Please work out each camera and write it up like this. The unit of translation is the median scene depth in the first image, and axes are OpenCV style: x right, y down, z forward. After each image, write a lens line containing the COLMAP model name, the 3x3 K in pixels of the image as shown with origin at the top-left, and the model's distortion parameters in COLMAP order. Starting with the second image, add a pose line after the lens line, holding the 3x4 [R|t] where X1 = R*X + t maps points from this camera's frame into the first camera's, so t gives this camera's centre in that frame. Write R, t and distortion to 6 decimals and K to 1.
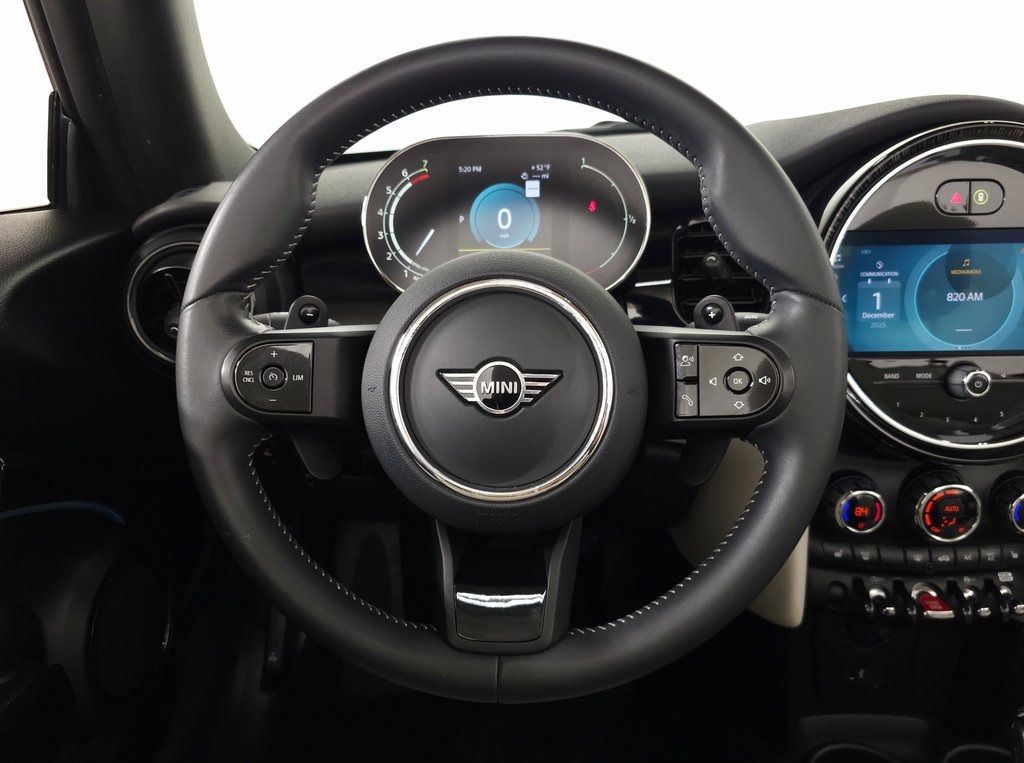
lens RADIAL K [[730.9, 0, 502.3], [0, 730.9, 382.4], [0, 0, 1]] dist [0.017982, -0.032164]
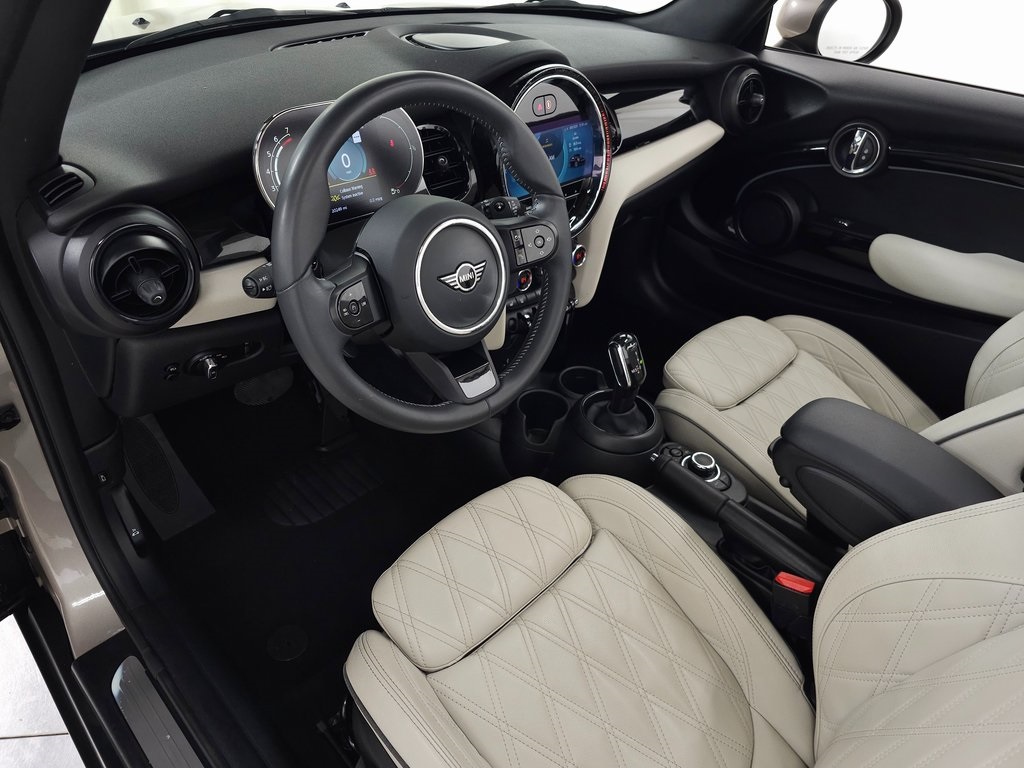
lens RADIAL K [[686.6, 0, 502.3], [0, 686.6, 384.8], [0, 0, 1]] dist [0.028112, -0.035384]
pose [[0.678067, -0.388353, 0.624025, -0.836609], [0.165771, 0.907942, 0.384918, -0.295495], [-0.716062, -0.157555, 0.680023, -0.264664]]
